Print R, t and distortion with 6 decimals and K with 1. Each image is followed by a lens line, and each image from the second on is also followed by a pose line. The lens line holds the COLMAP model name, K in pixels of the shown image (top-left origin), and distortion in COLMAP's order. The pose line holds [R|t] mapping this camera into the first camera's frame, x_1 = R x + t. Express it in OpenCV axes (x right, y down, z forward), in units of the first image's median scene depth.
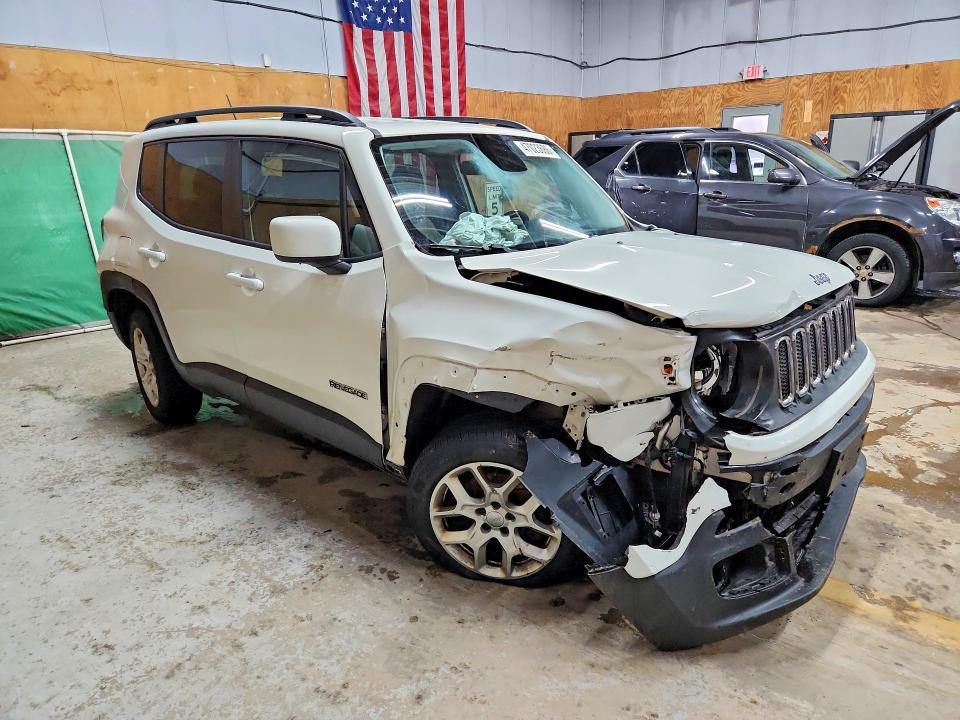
lens RADIAL K [[635.7, 0, 488.6], [0, 635.7, 361.2], [0, 0, 1]] dist [0.027717, -0.020607]
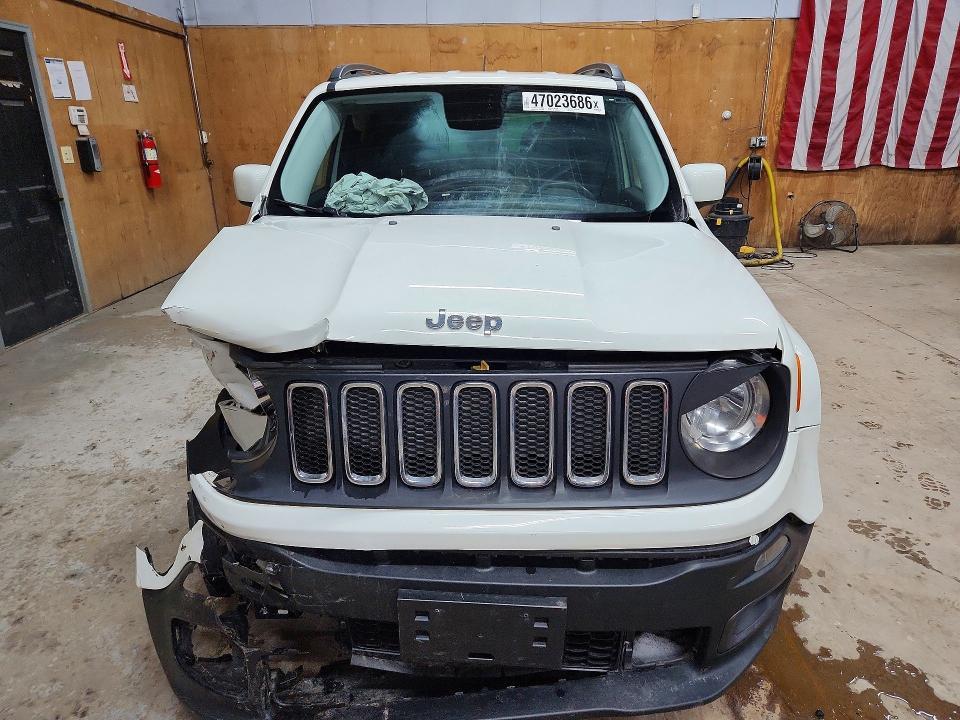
lens RADIAL K [[635.7, 0, 486.8], [0, 635.7, 352.1], [0, 0, 1]] dist [0.027717, -0.020607]
pose [[0.637827, 0.266065, -0.722763, 0.632751], [-0.235987, 0.960811, 0.145441, -0.122951], [0.733135, 0.077796, 0.675619, 0.415285]]
